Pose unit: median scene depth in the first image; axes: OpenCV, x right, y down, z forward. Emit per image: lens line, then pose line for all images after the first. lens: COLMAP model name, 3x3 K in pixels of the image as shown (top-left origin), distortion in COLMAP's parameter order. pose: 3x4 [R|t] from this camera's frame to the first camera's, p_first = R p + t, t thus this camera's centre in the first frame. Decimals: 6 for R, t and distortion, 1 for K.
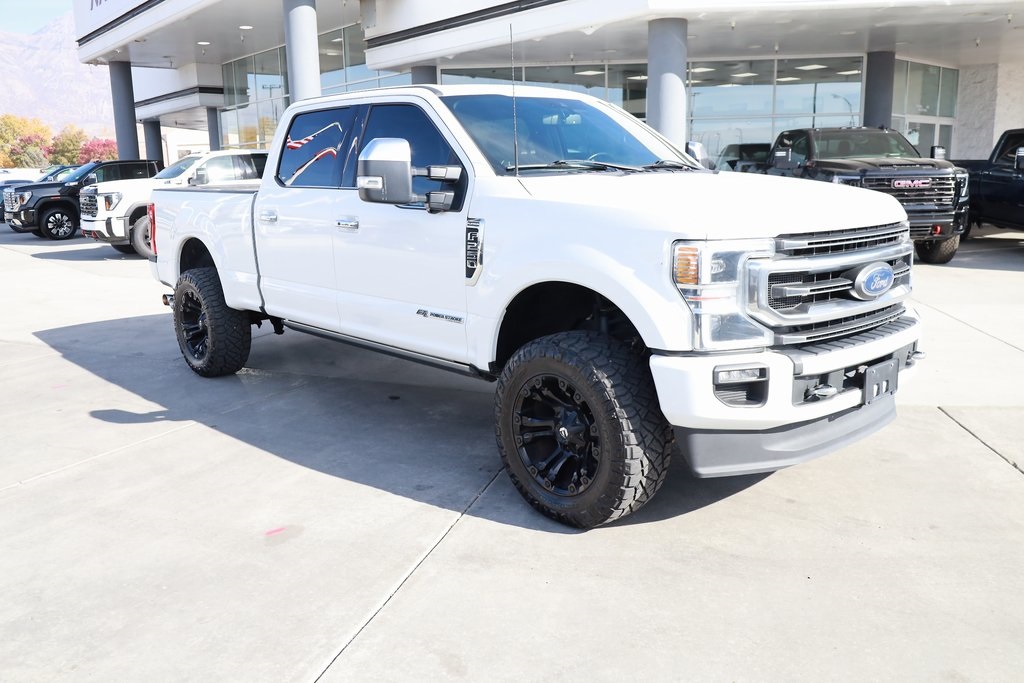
lens RADIAL K [[883.8, 0, 512.0], [0, 883.8, 324.3], [0, 0, 1]] dist [-0.017260, -0.005893]
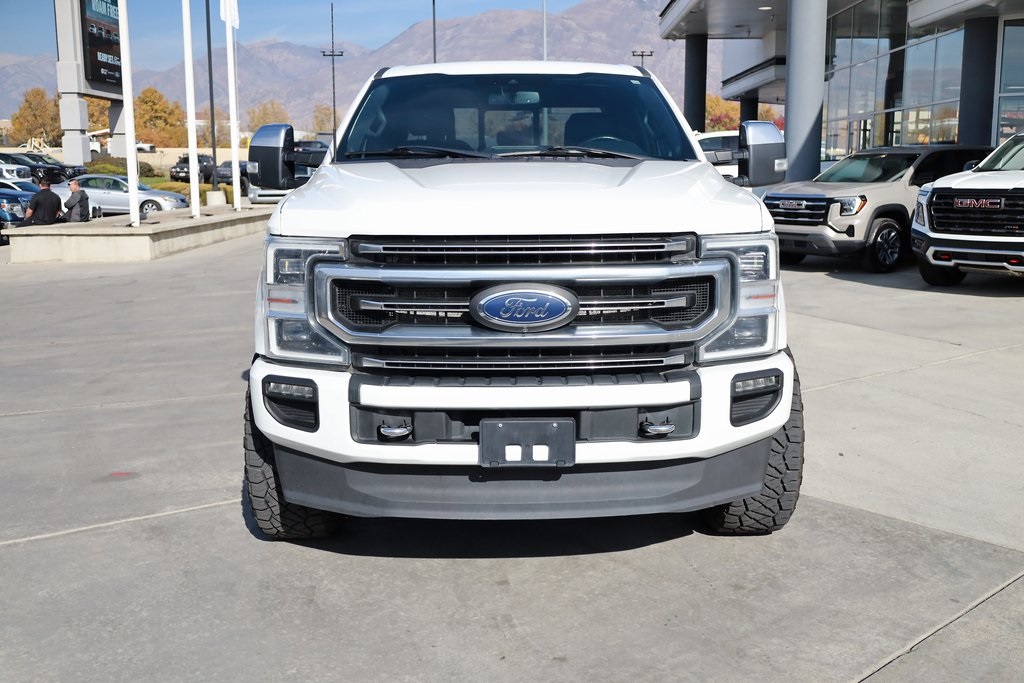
lens RADIAL K [[1065.6, 0, 512.0], [0, 1065.6, 341.5], [0, 0, 1]] dist [0.003928, -0.003678]
pose [[0.733981, 0.126553, -0.667275, 1.002292], [-0.126041, 0.990801, 0.049271, -0.064024], [0.667372, 0.047940, 0.743180, 0.317017]]
